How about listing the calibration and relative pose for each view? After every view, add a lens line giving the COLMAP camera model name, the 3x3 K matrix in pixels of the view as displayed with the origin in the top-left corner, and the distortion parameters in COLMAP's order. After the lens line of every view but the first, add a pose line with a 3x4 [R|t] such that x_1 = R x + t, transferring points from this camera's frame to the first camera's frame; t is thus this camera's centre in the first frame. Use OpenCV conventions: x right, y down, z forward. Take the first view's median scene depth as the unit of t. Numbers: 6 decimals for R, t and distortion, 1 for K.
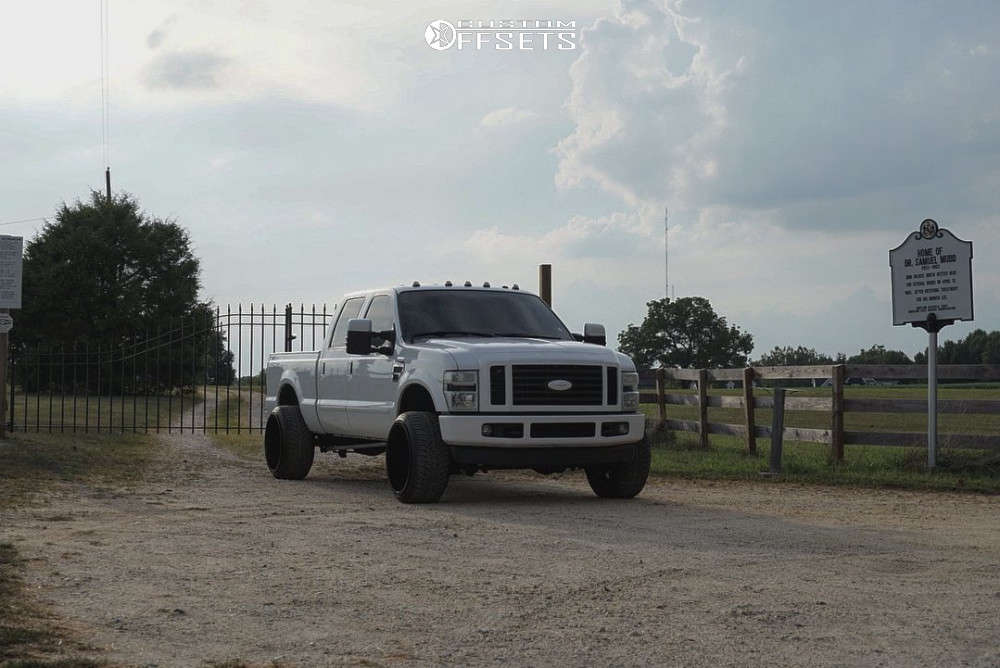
lens RADIAL K [[2139.3, 0, 500.0], [0, 2139.3, 334.0], [0, 0, 1]] dist [-0.027673, -0.090805]
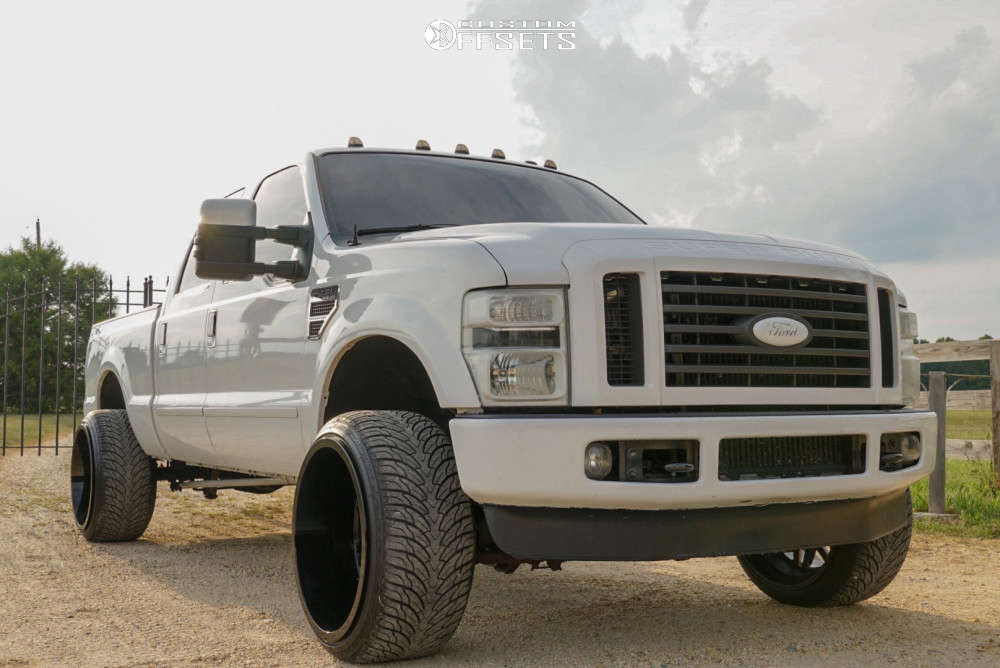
lens RADIAL K [[1277.3, 0, 500.0], [0, 1277.3, 334.0], [0, 0, 1]] dist [-0.014113, -0.018888]
pose [[0.992897, -0.002197, 0.118961, -0.040885], [0.006501, 0.999338, -0.035804, 0.028853], [-0.118803, 0.036323, 0.992253, 0.720833]]
